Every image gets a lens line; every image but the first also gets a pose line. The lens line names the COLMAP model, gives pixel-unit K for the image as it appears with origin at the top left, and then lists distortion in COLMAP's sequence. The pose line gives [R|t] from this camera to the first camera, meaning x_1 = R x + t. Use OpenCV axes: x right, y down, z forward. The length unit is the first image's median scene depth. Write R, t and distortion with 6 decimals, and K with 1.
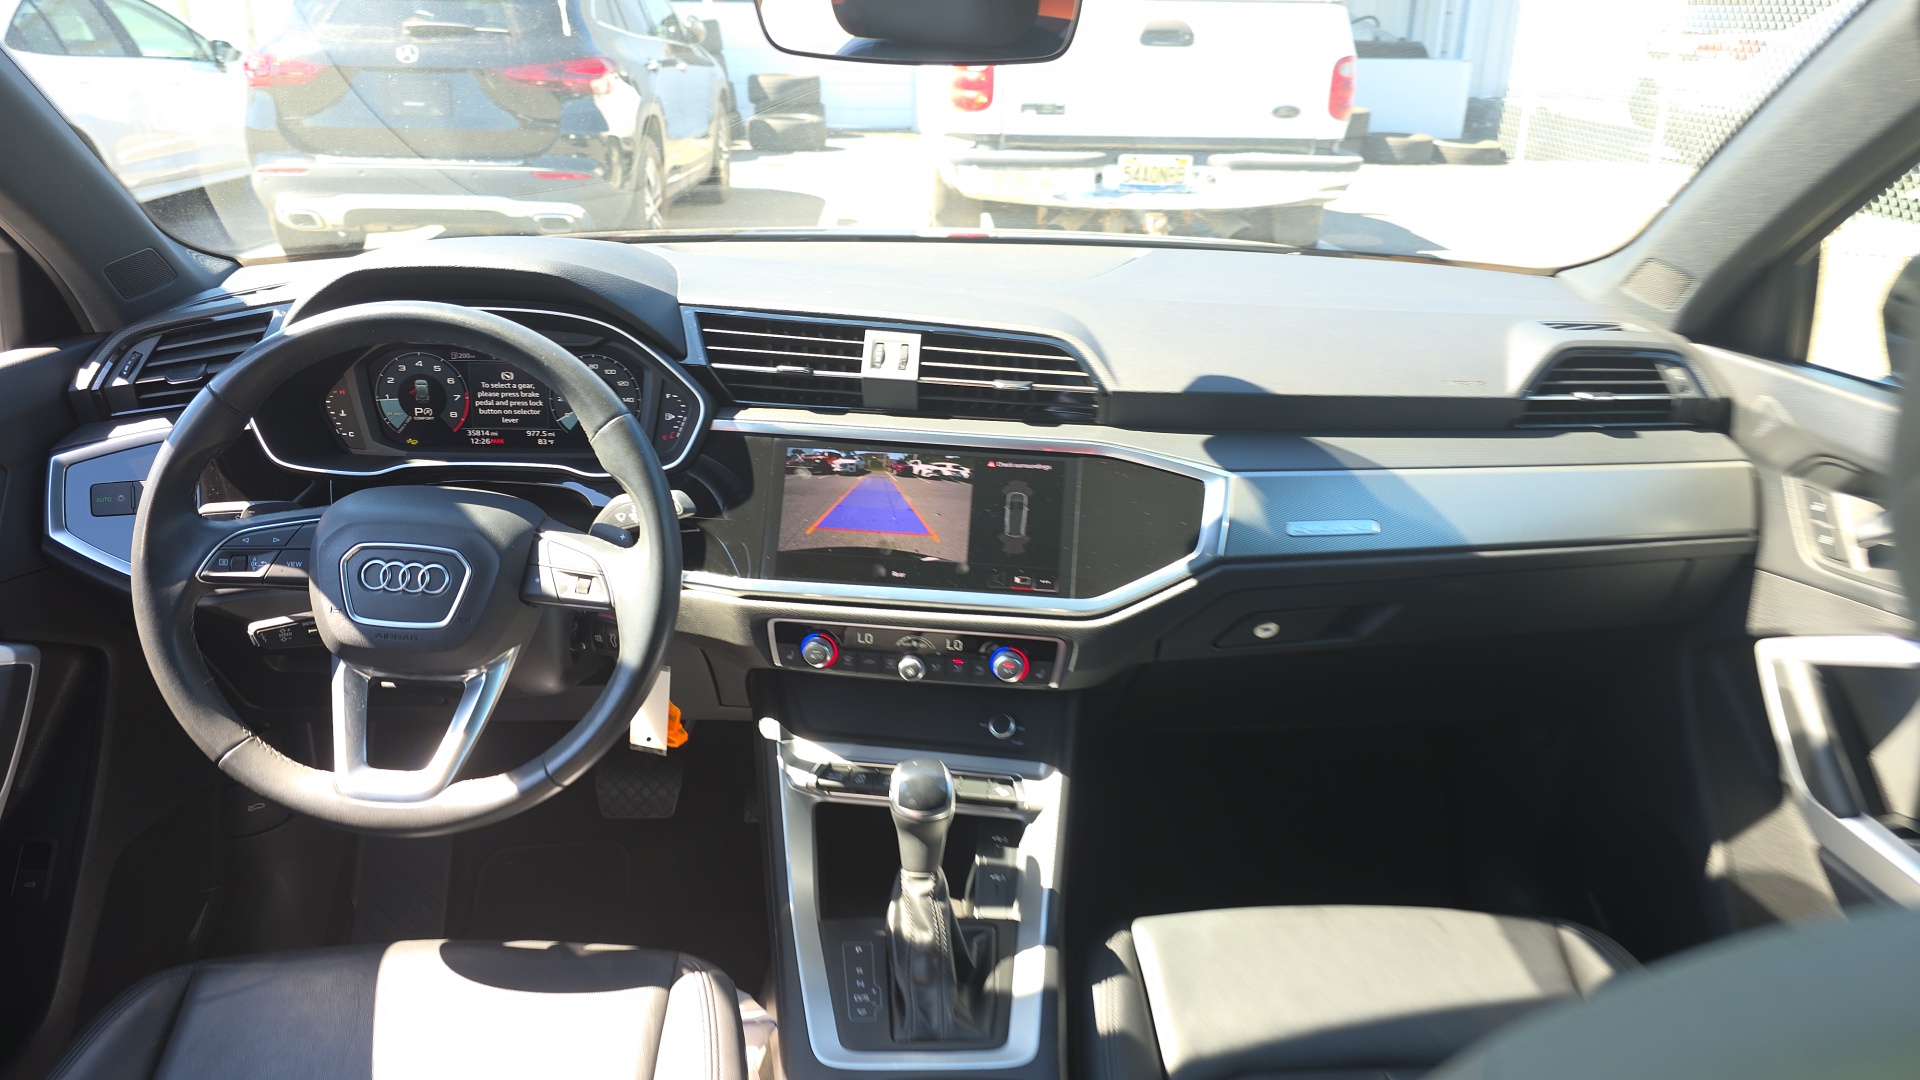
lens RADIAL K [[1284.3, 0, 924.9], [0, 1284.3, 497.1], [0, 0, 1]] dist [0.089498, -0.118221]
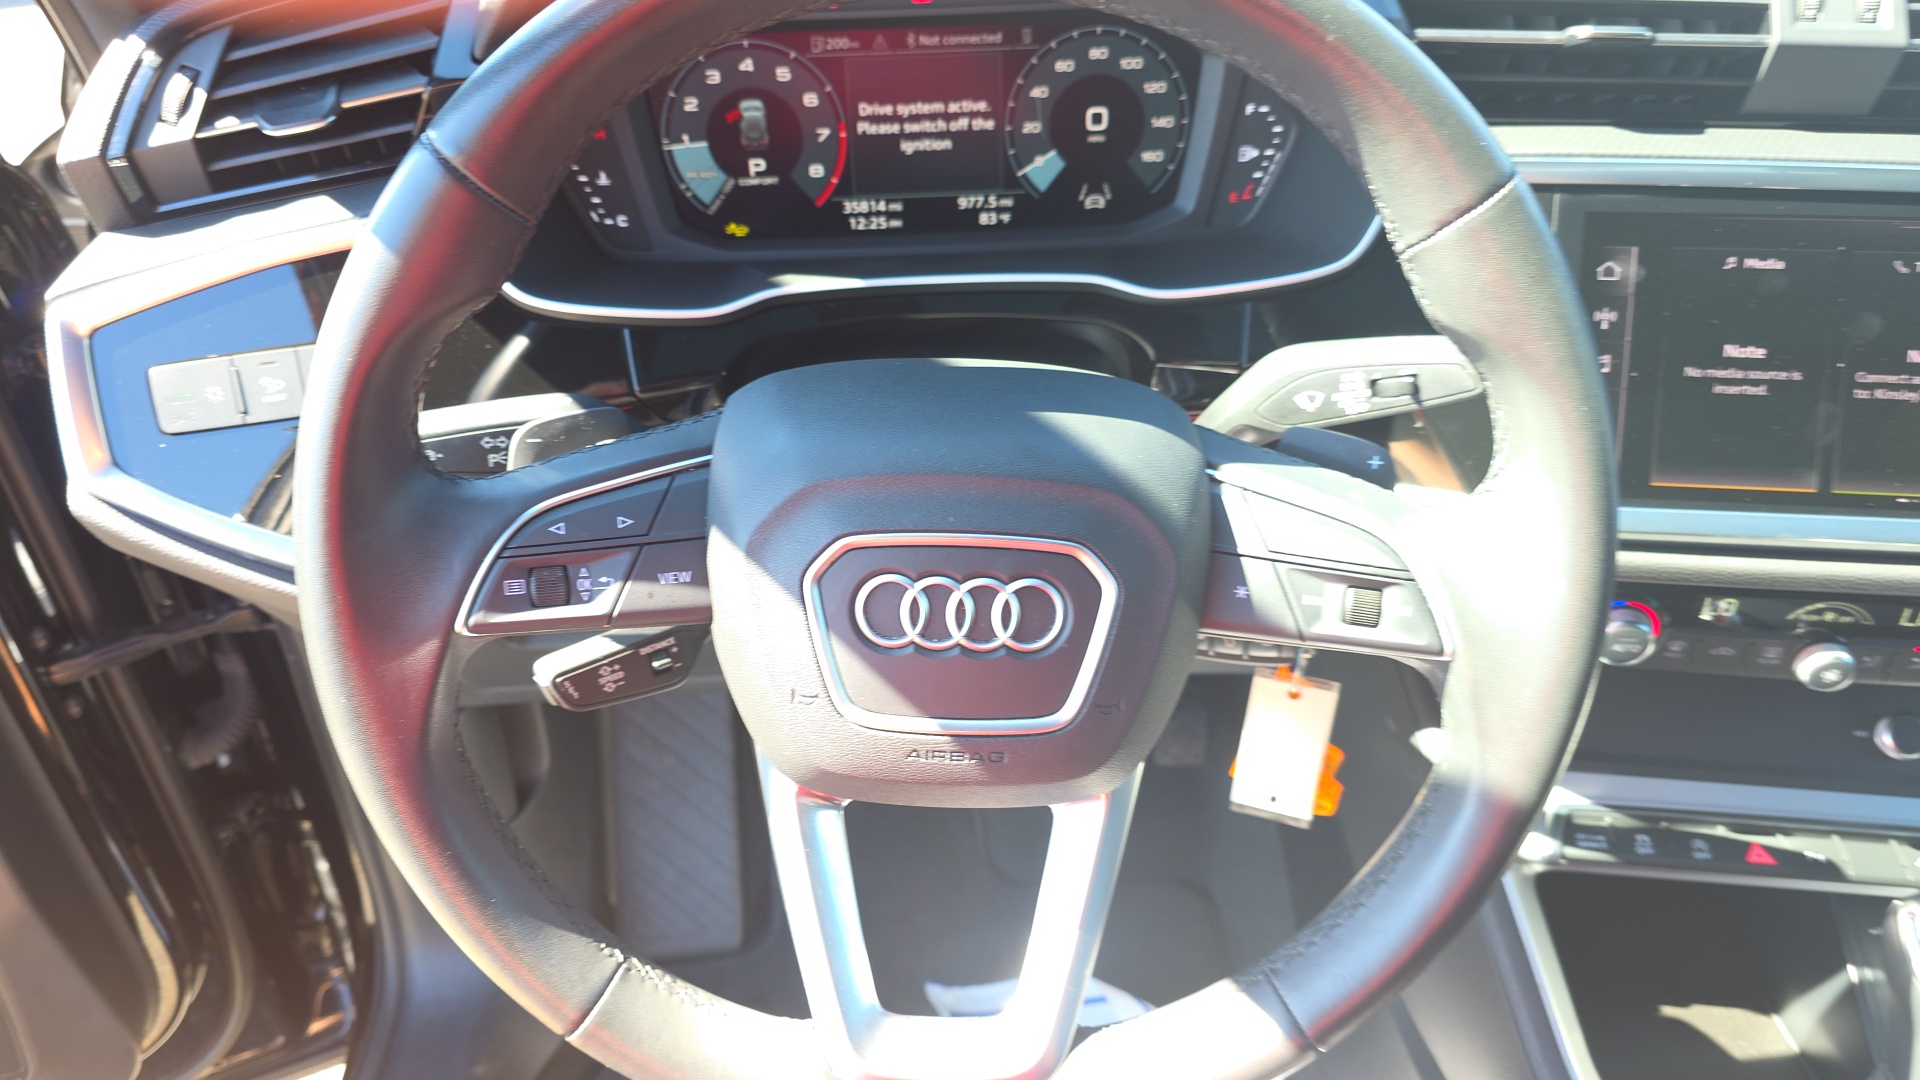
lens RADIAL K [[1318.5, 0, 939.4], [0, 1318.5, 554.0], [0, 0, 1]] dist [0.040219, -0.054782]
pose [[0.998830, -0.036782, -0.031405, -0.331287], [0.043499, 0.967036, 0.250897, -0.050572], [0.021142, -0.251970, 0.967504, 0.510172]]
